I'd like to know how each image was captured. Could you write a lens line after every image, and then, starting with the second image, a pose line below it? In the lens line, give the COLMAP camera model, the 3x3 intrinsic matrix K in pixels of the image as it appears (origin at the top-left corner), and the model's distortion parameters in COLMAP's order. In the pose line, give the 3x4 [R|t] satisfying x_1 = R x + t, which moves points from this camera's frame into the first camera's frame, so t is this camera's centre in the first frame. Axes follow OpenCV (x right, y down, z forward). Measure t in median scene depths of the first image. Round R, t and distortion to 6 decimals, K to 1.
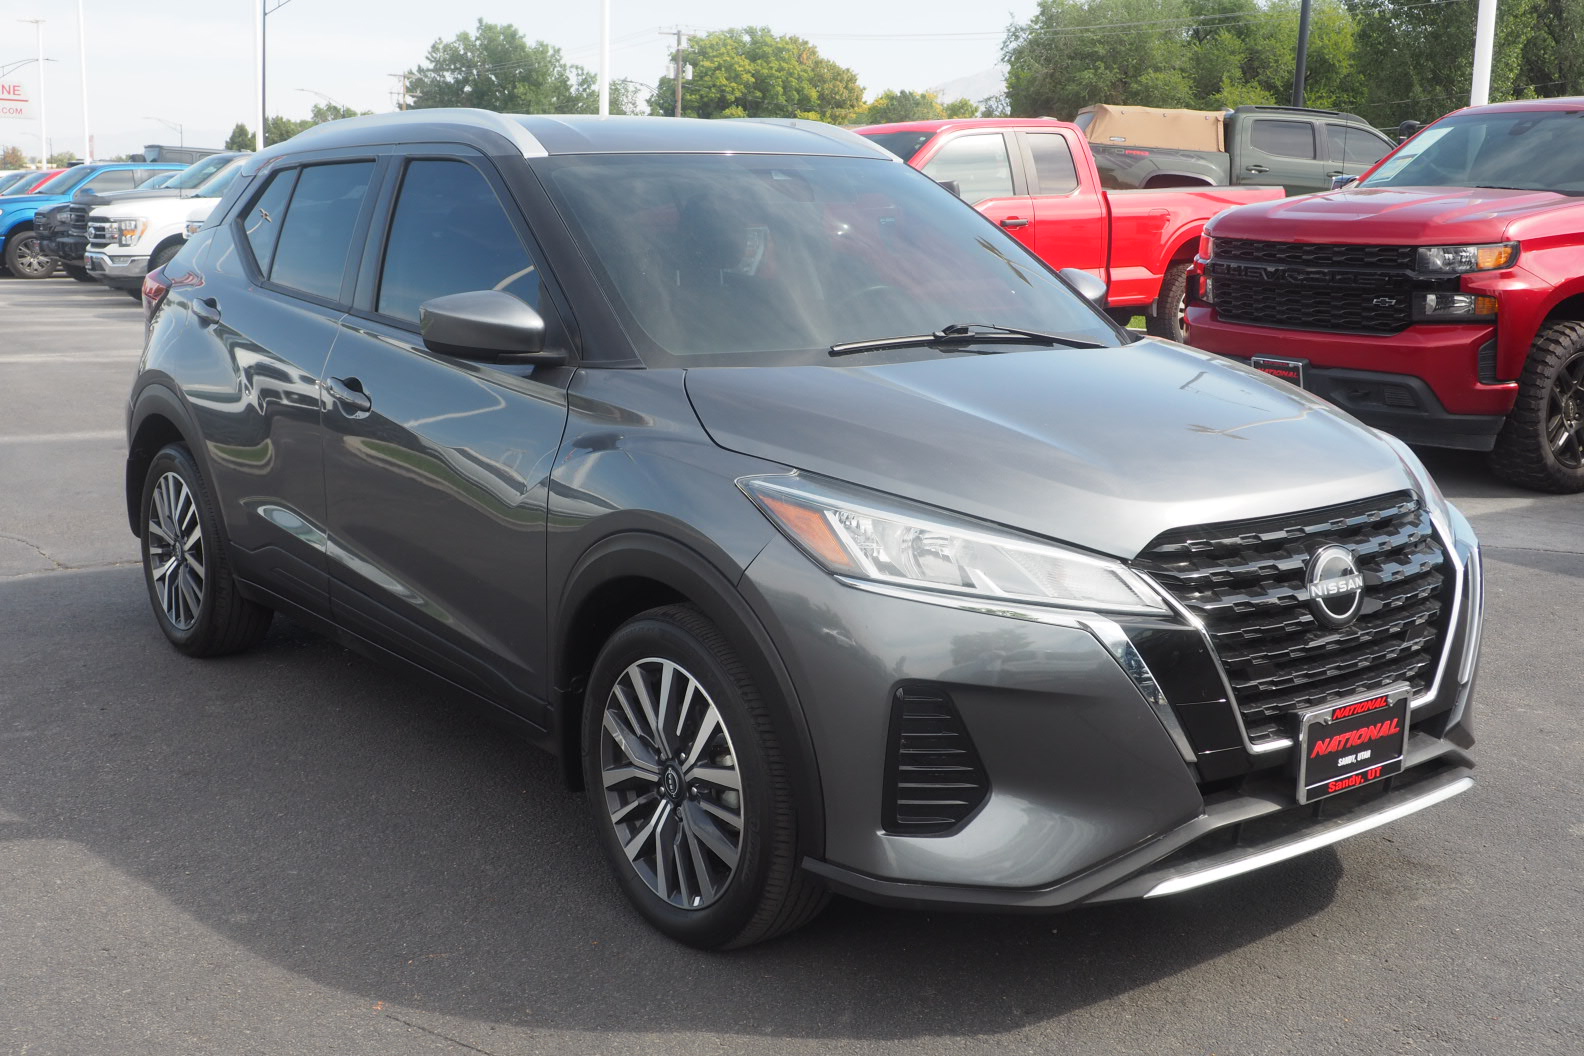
lens RADIAL K [[1810.3, 0, 791.3], [0, 1810.3, 527.6], [0, 0, 1]] dist [-0.002167, 0.000000]
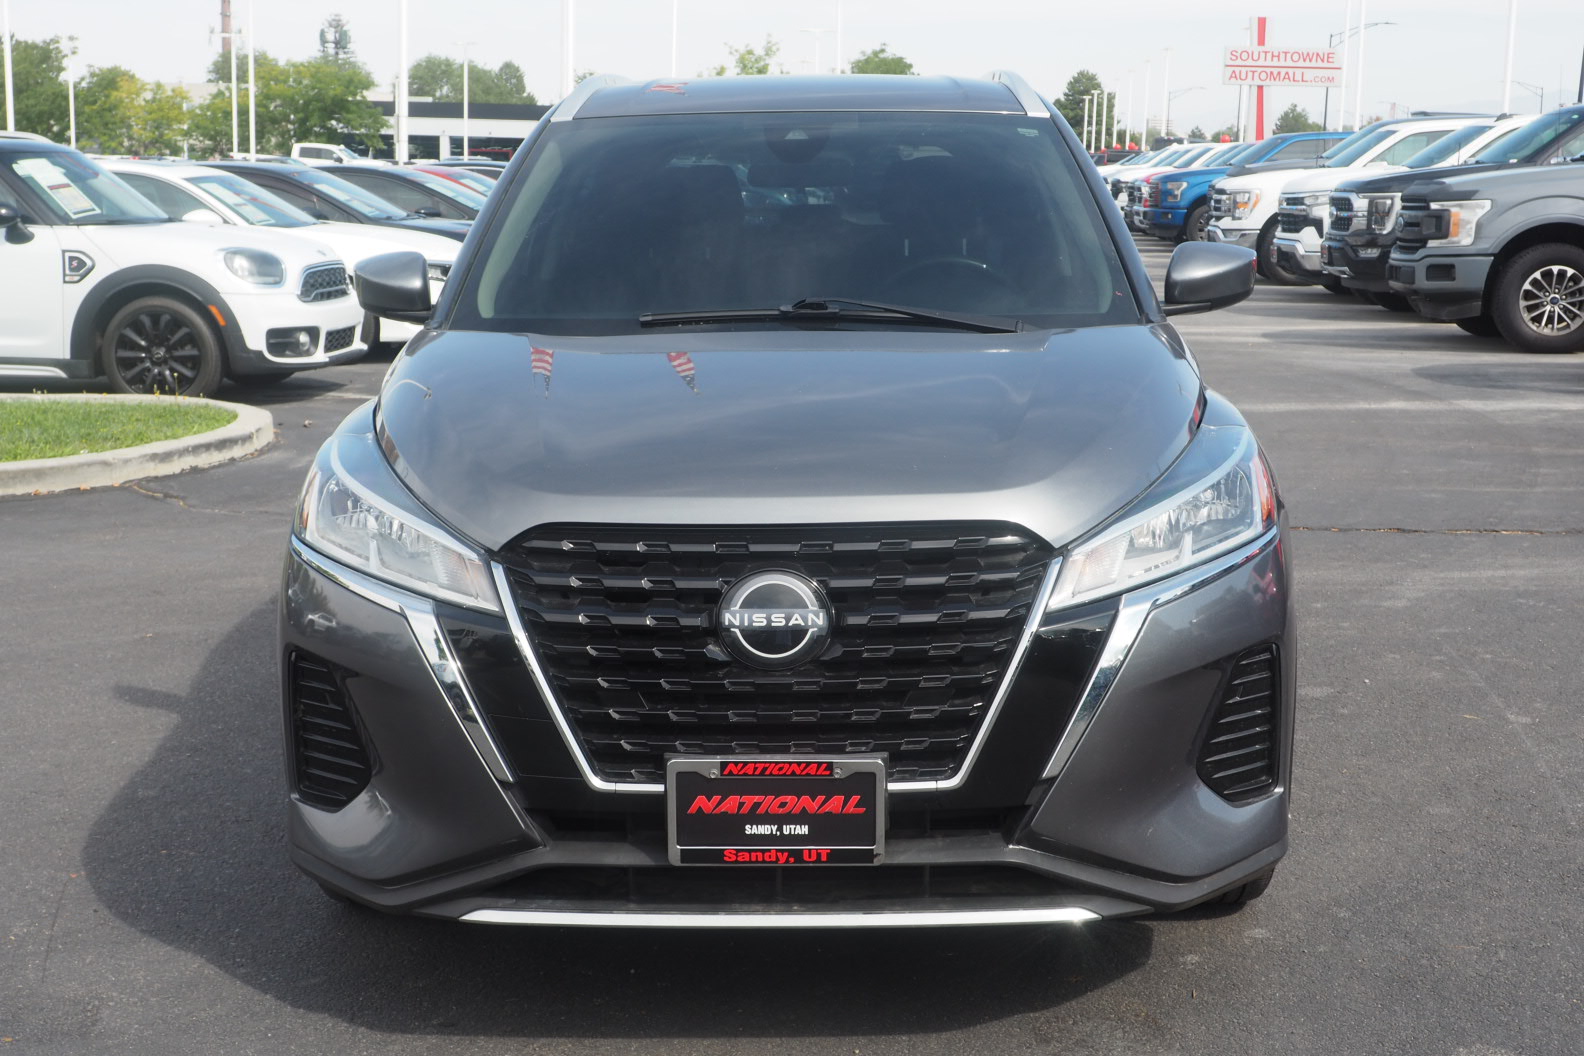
lens RADIAL K [[1984.5, 0, 791.6], [0, 1984.5, 530.3], [0, 0, 1]] dist [0.014027, 0.000000]
pose [[0.773741, 0.103014, -0.625071, 0.866470], [-0.103354, 0.993997, 0.035878, -0.041235], [0.625014, 0.036844, 0.779743, 0.294826]]
